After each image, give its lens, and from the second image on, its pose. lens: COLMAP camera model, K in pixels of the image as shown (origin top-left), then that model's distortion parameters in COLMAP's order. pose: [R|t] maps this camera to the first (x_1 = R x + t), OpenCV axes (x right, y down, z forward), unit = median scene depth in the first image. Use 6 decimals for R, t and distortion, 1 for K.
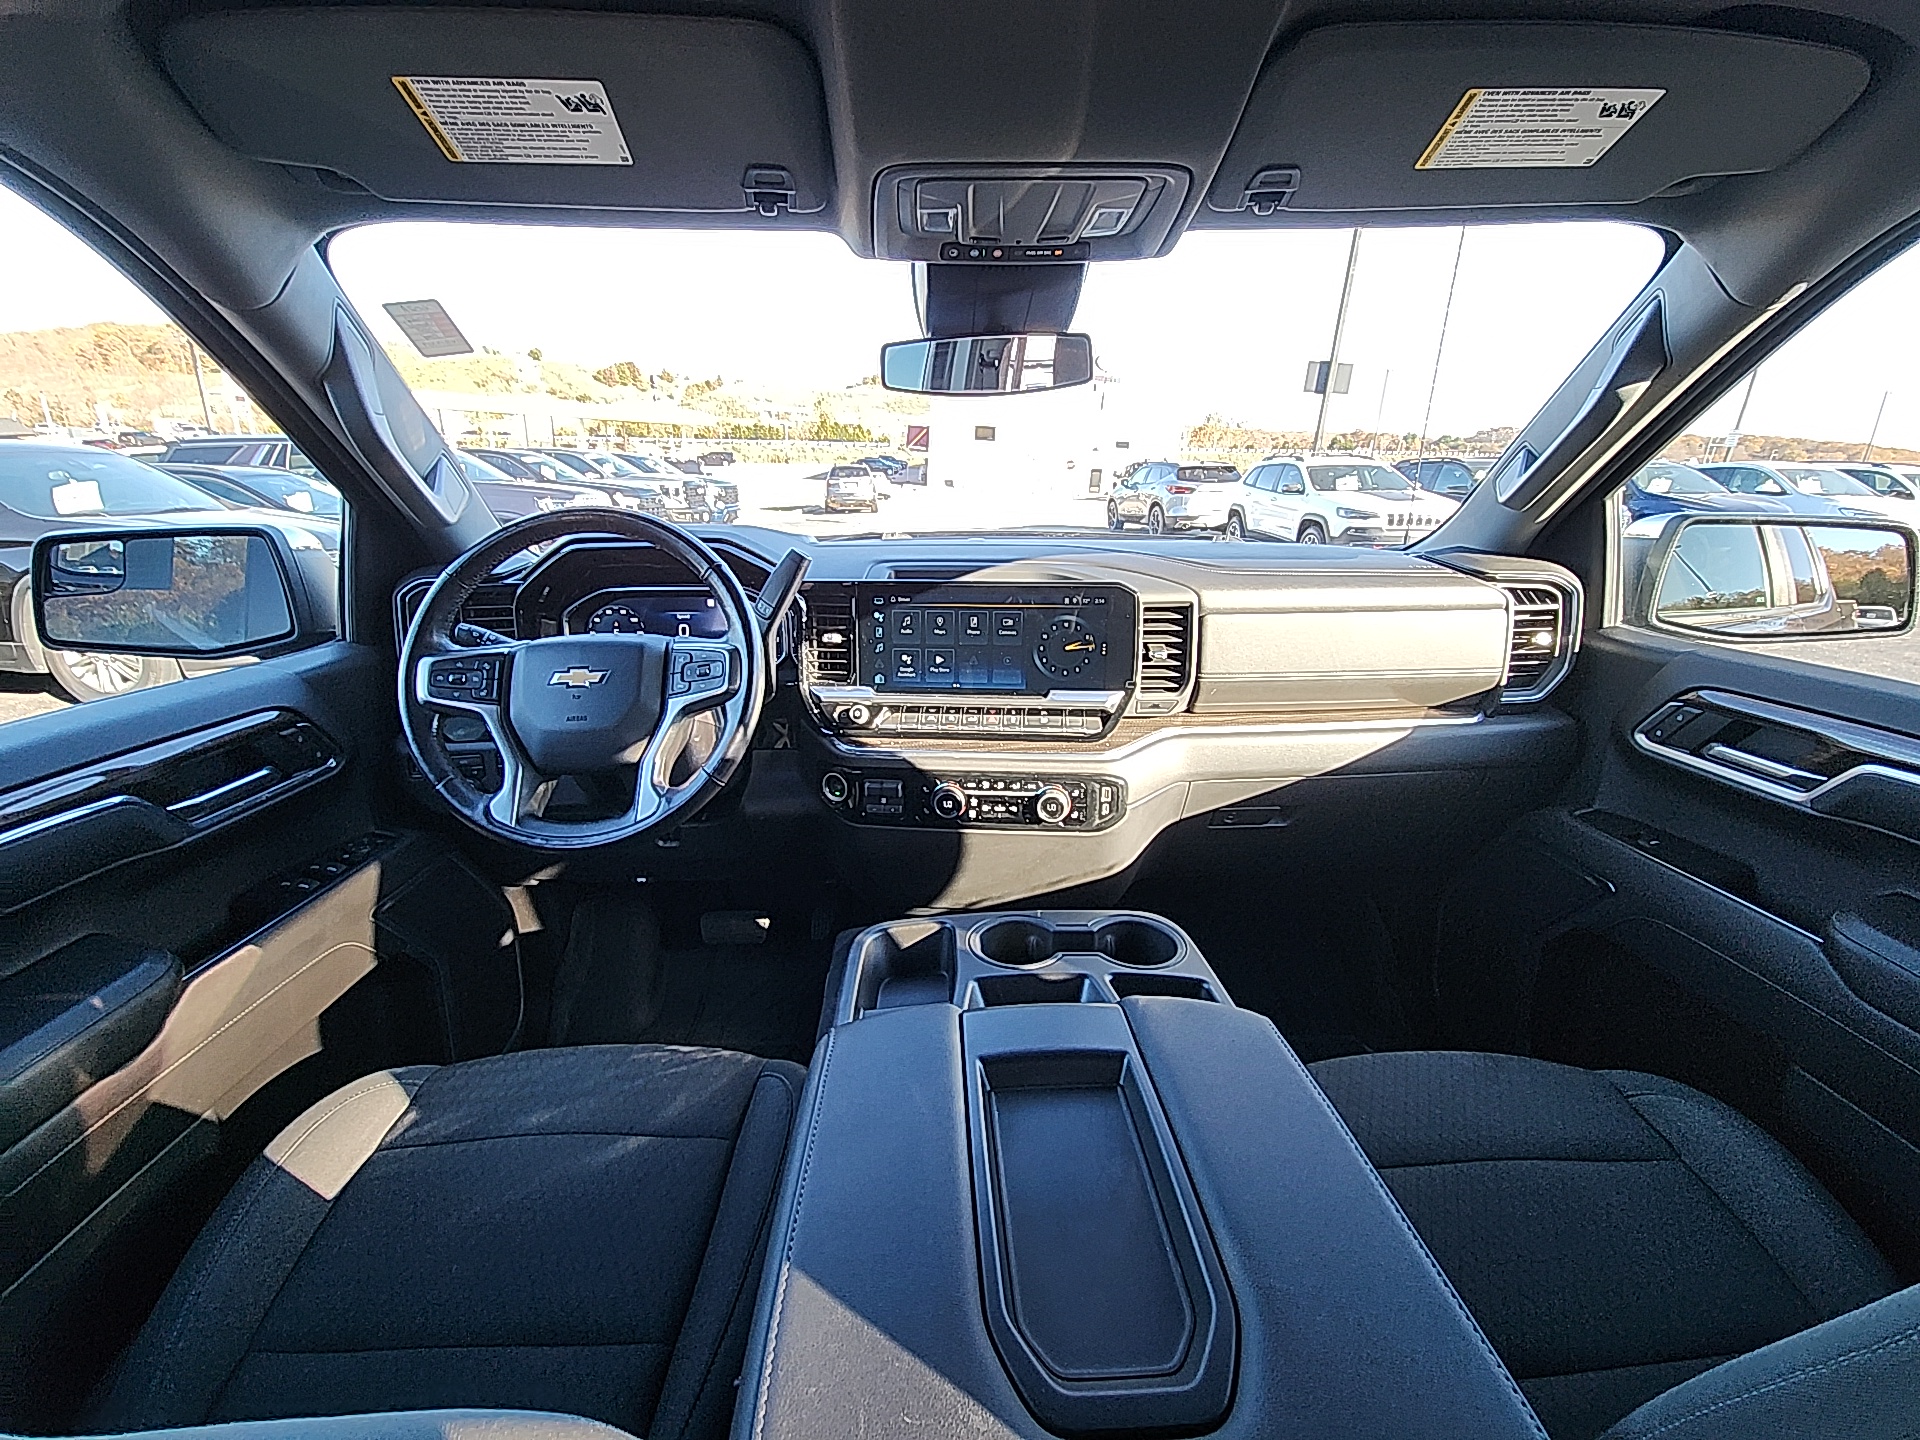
lens RADIAL K [[776.4, 0, 950.6], [0, 776.4, 702.1], [0, 0, 1]] dist [0.017496, -0.015002]
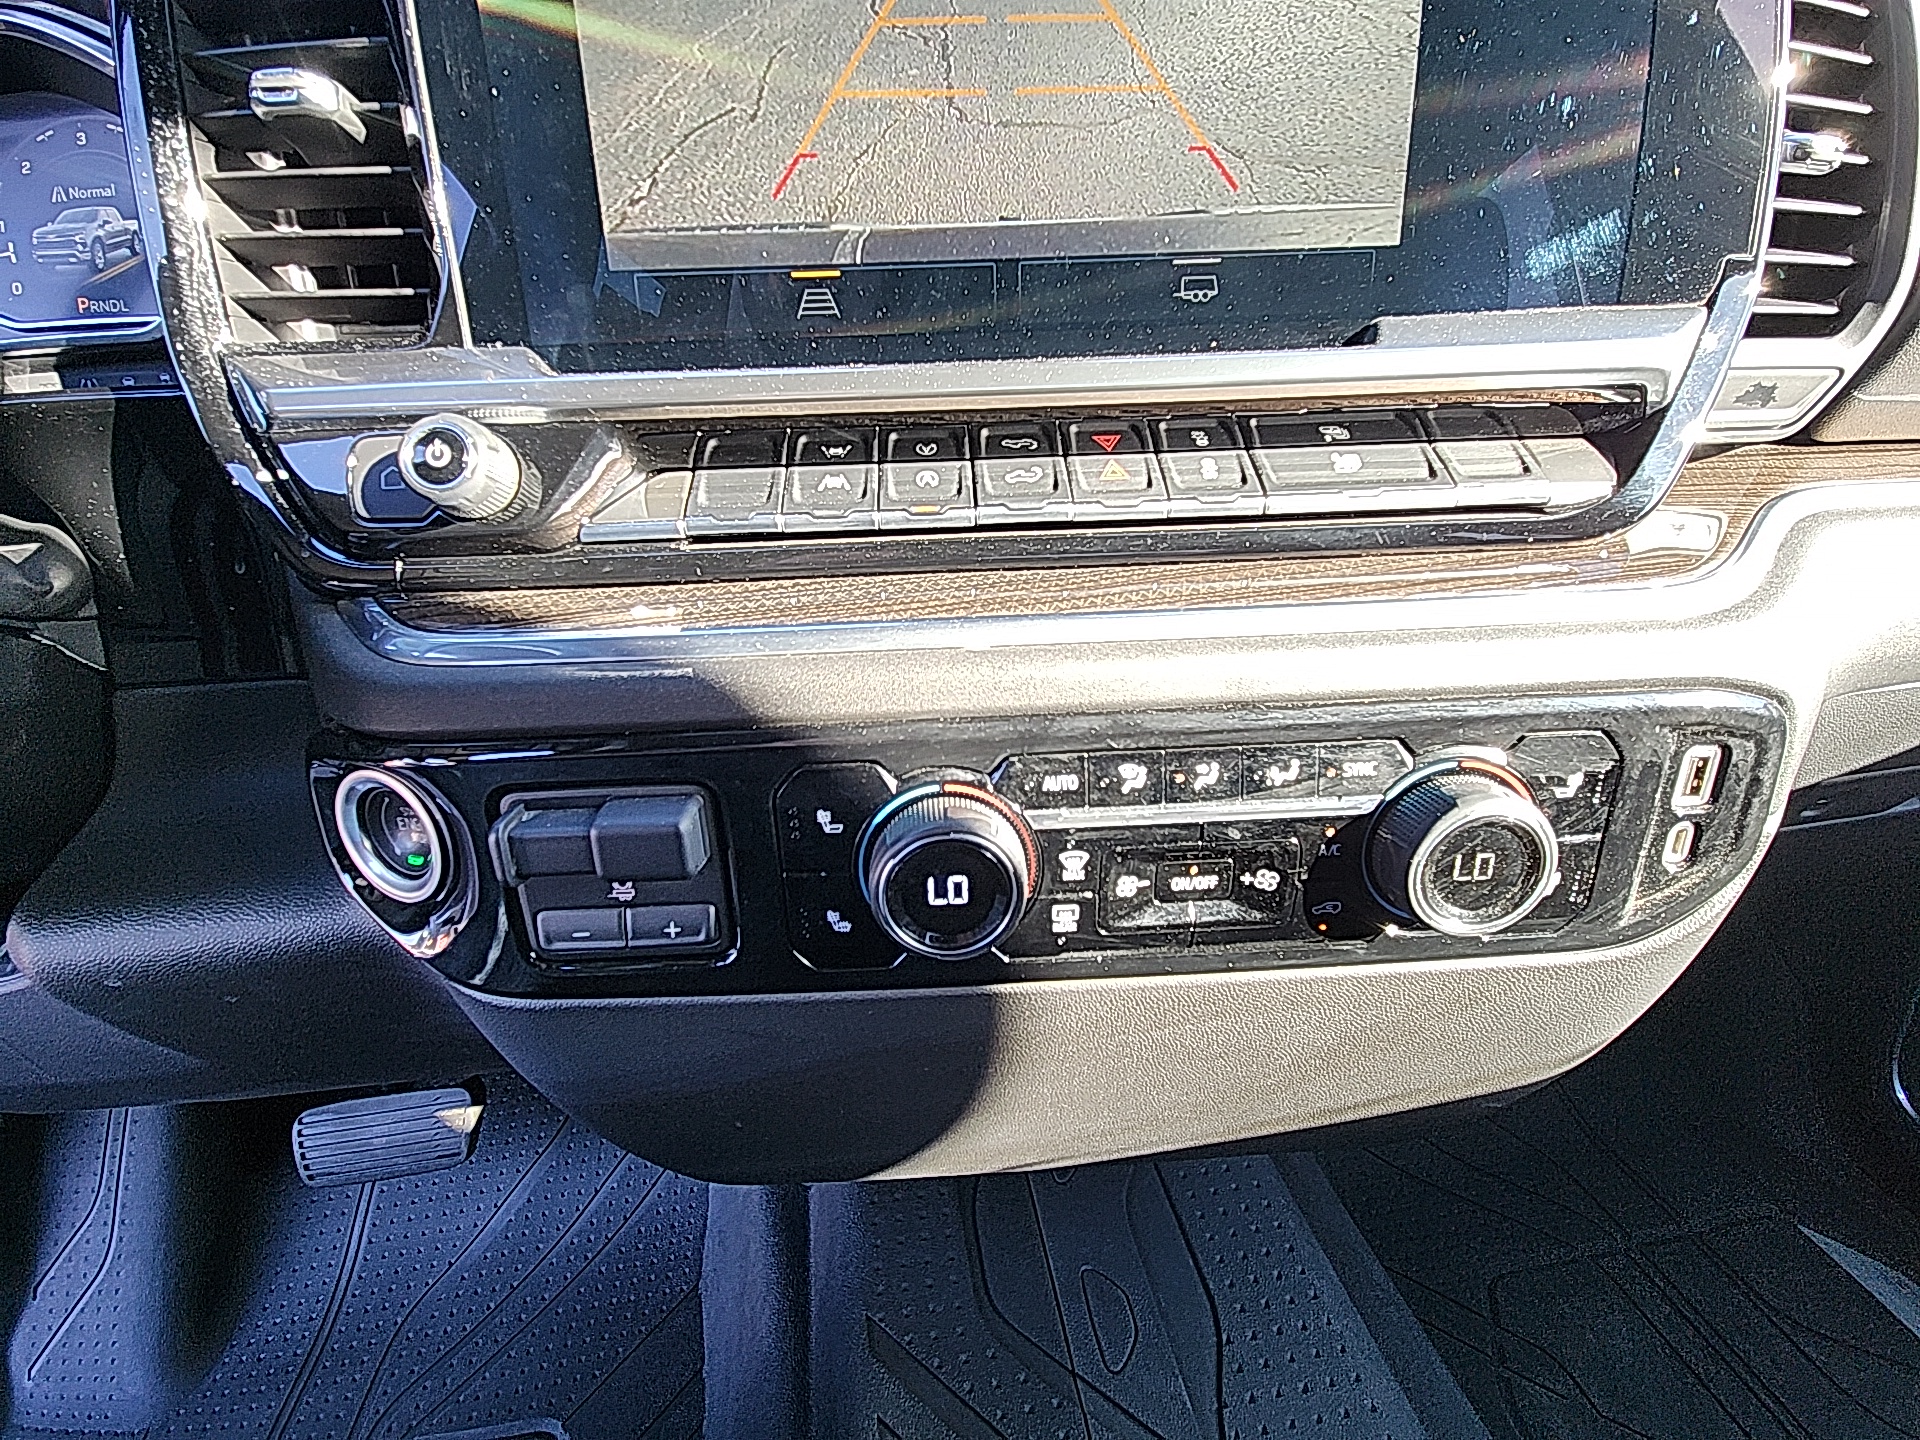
lens RADIAL K [[772.6, 0, 950.1], [0, 772.6, 704.8], [0, 0, 1]] dist [0.017035, -0.009864]
pose [[0.992077, -0.069220, 0.104844, -0.020202], [0.060155, 0.994365, 0.087291, 0.067320], [-0.110296, -0.080293, 0.990650, 0.803481]]
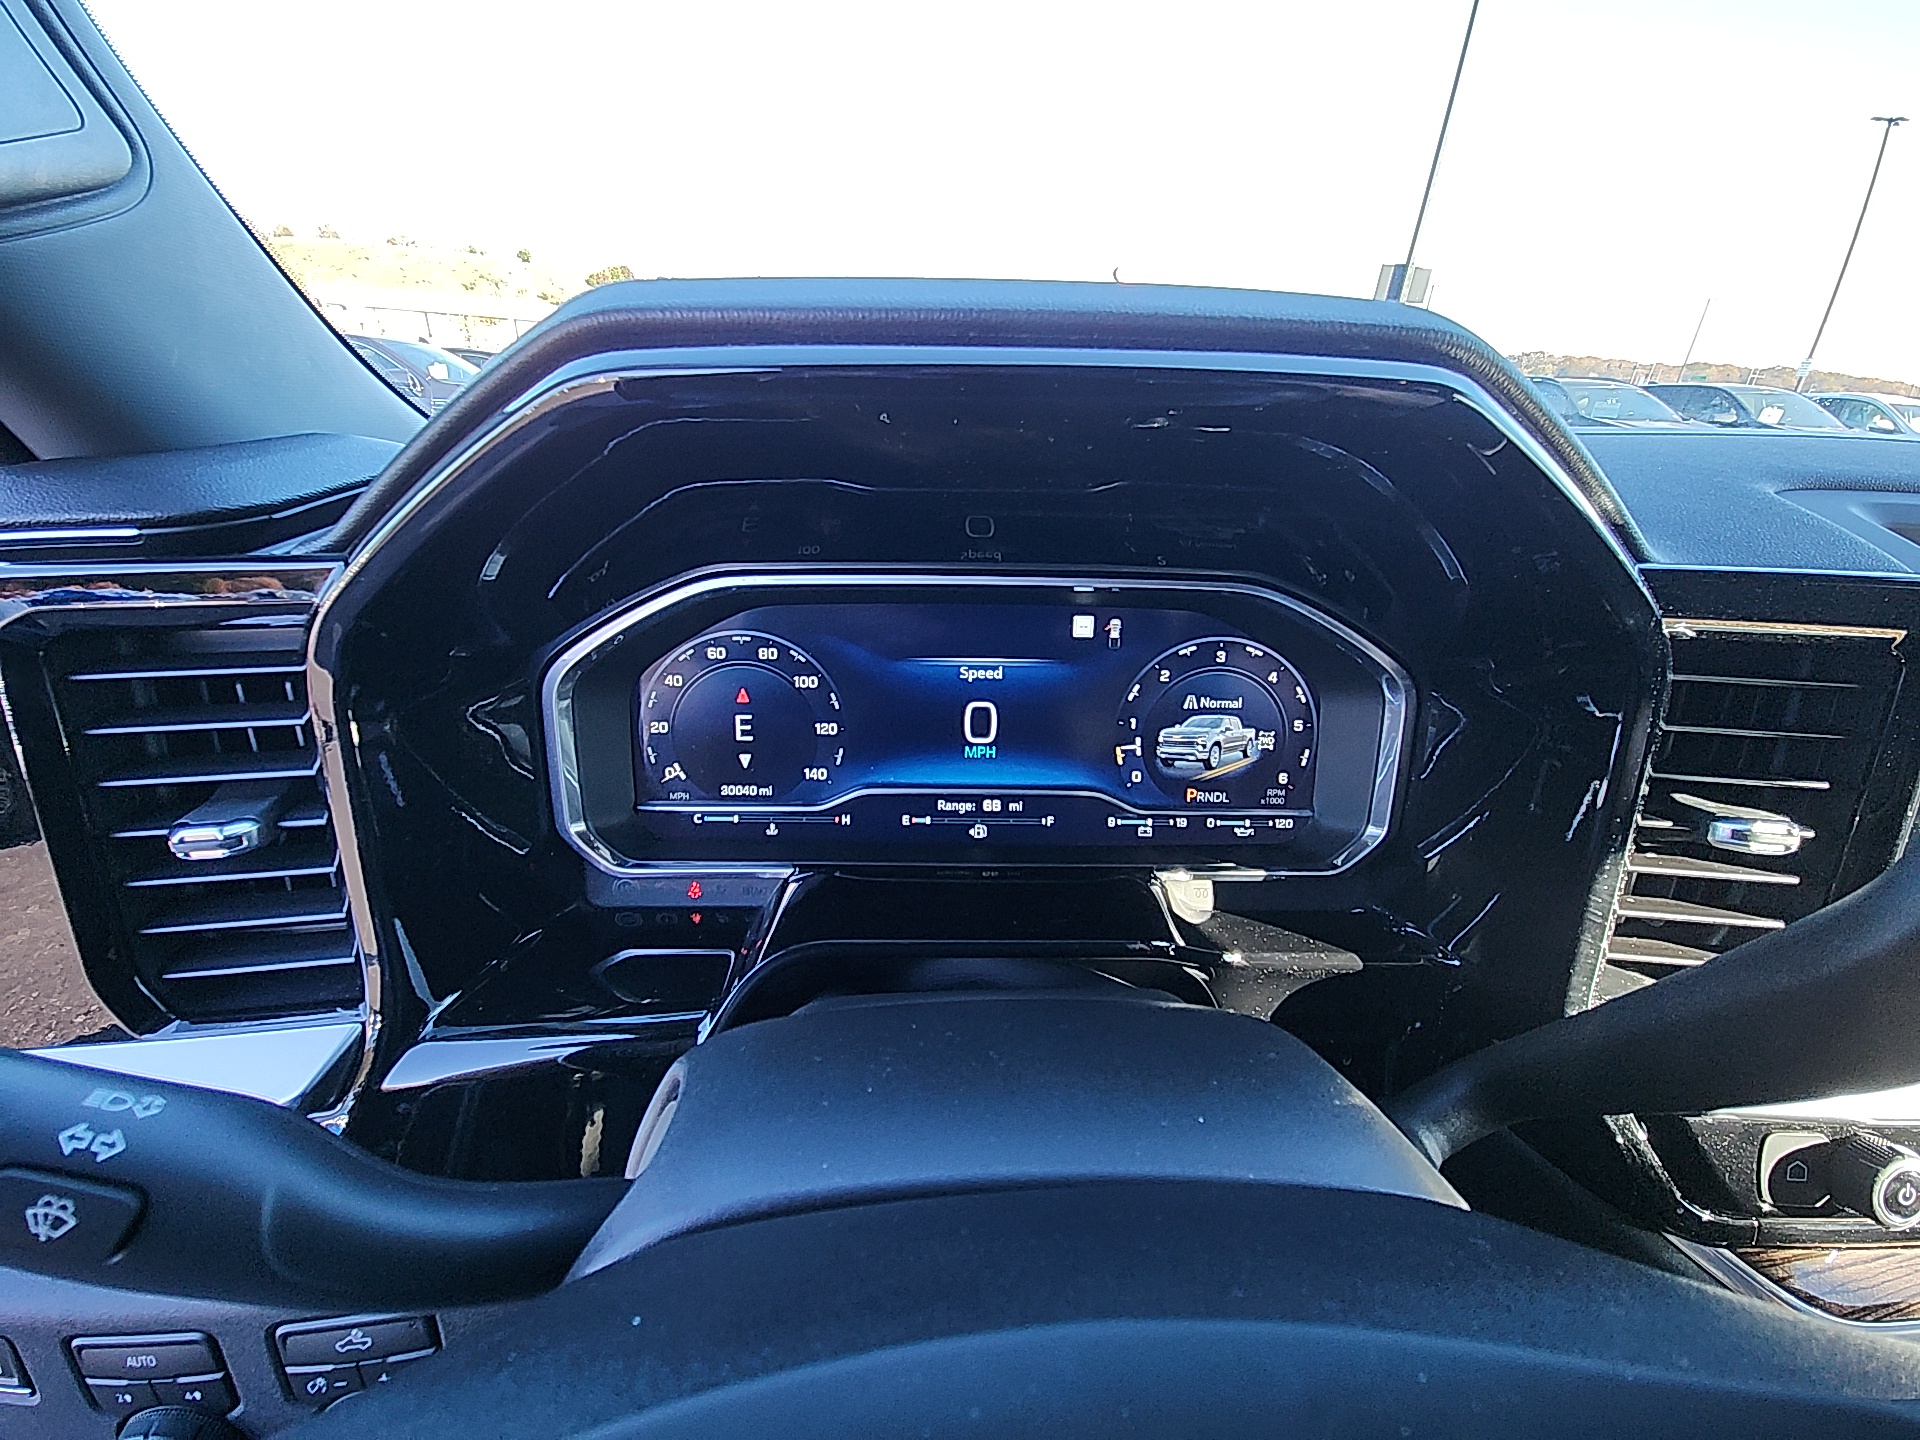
lens RADIAL K [[775.6, 0, 950.4], [0, 775.6, 704.8], [0, 0, 1]] dist [0.004108, -0.000082]
pose [[0.999848, 0.017398, -0.001472, -0.399909], [-0.017173, 0.995130, 0.097060, -0.142040], [0.003154, -0.097020, 0.995277, 0.814597]]
